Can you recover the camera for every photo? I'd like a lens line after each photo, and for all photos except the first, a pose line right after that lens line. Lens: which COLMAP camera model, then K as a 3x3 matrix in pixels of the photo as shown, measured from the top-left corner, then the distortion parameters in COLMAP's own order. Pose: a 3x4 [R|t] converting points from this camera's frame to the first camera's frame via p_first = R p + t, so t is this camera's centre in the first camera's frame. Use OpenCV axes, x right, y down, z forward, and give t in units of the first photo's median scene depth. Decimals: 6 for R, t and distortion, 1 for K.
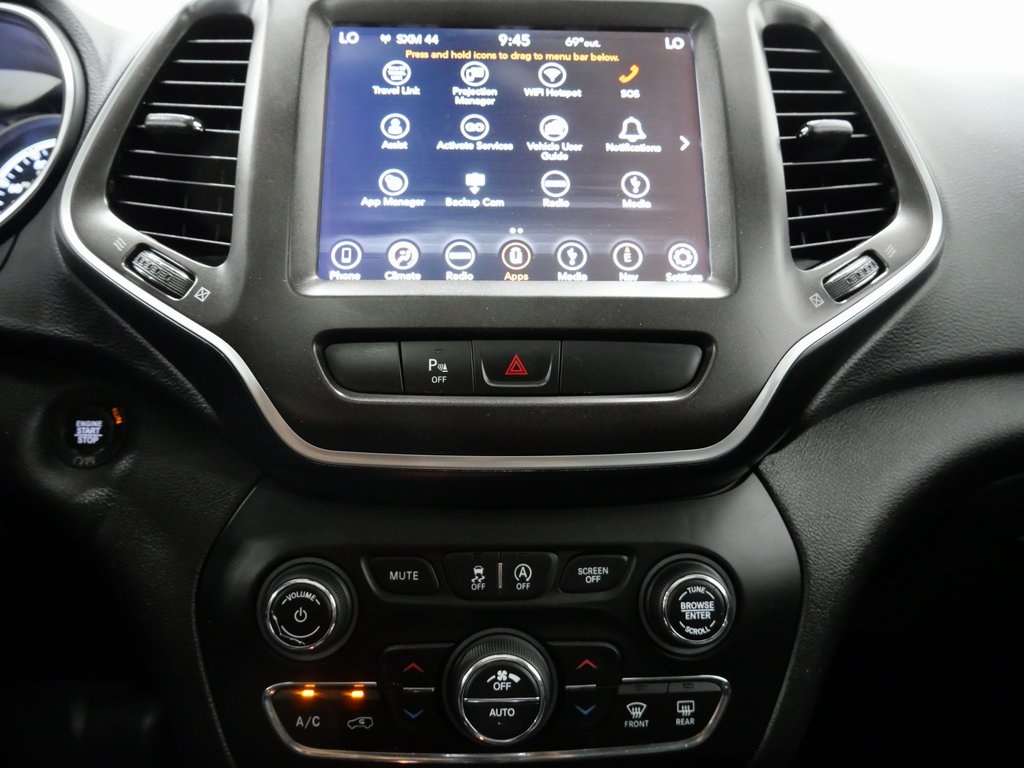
lens RADIAL K [[747.2, 0, 507.8], [0, 747.2, 378.6], [0, 0, 1]] dist [-0.034870, 0.000759]
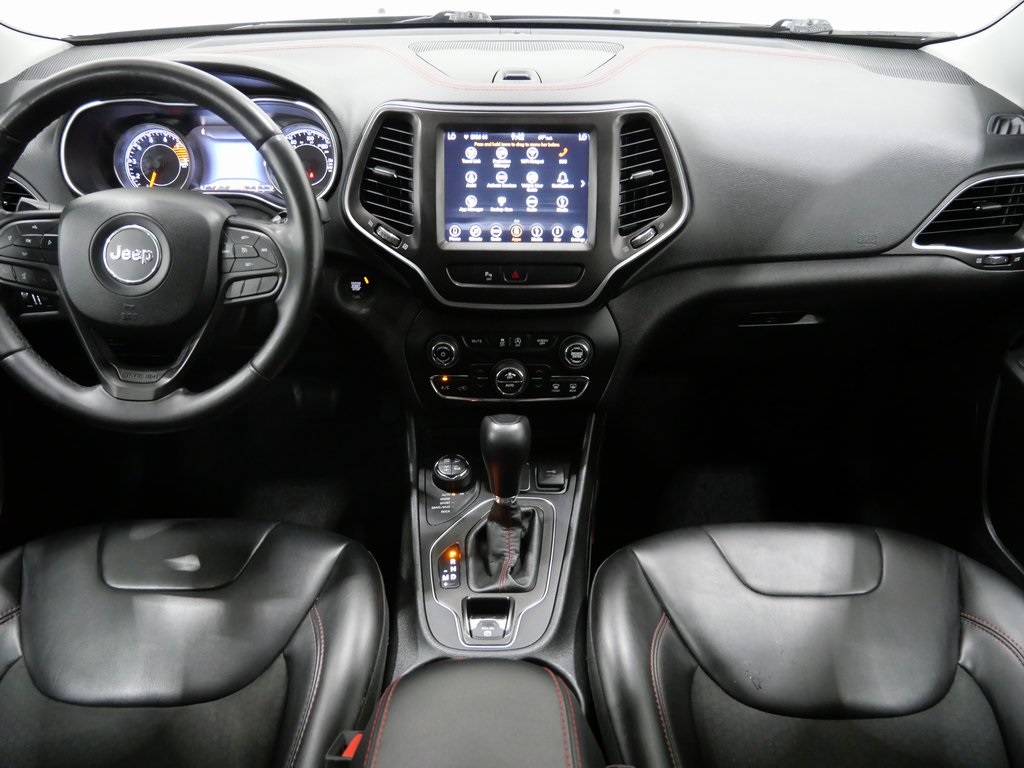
lens RADIAL K [[747.2, 0, 508.5], [0, 747.2, 376.5], [0, 0, 1]] dist [-0.034870, 0.000759]
pose [[0.999064, 0.021374, -0.037618, 0.096113], [-0.006091, 0.930272, 0.366821, -0.674147], [0.042835, -0.366248, 0.929531, -1.744949]]
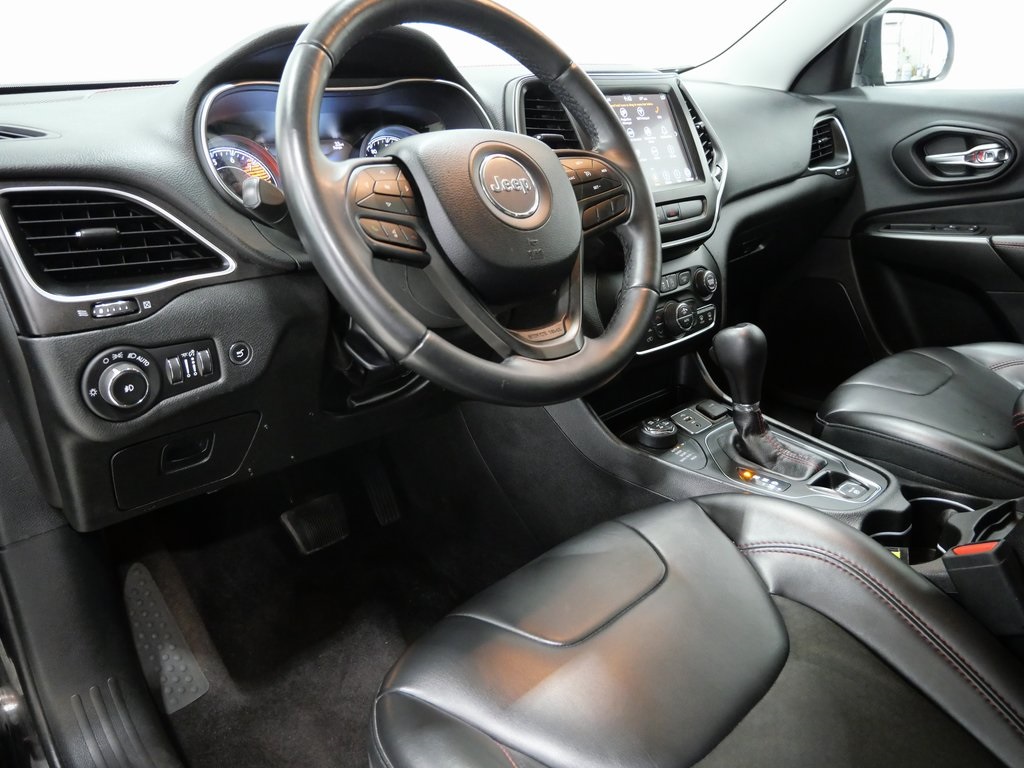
lens RADIAL K [[773.6, 0, 510.0], [0, 773.6, 382.5], [0, 0, 1]] dist [-0.032809, 0.000216]
pose [[0.752987, -0.258273, 0.605231, -2.515621], [0.183303, 0.965677, 0.184035, -0.046573], [-0.631989, -0.027635, 0.774485, -1.051667]]
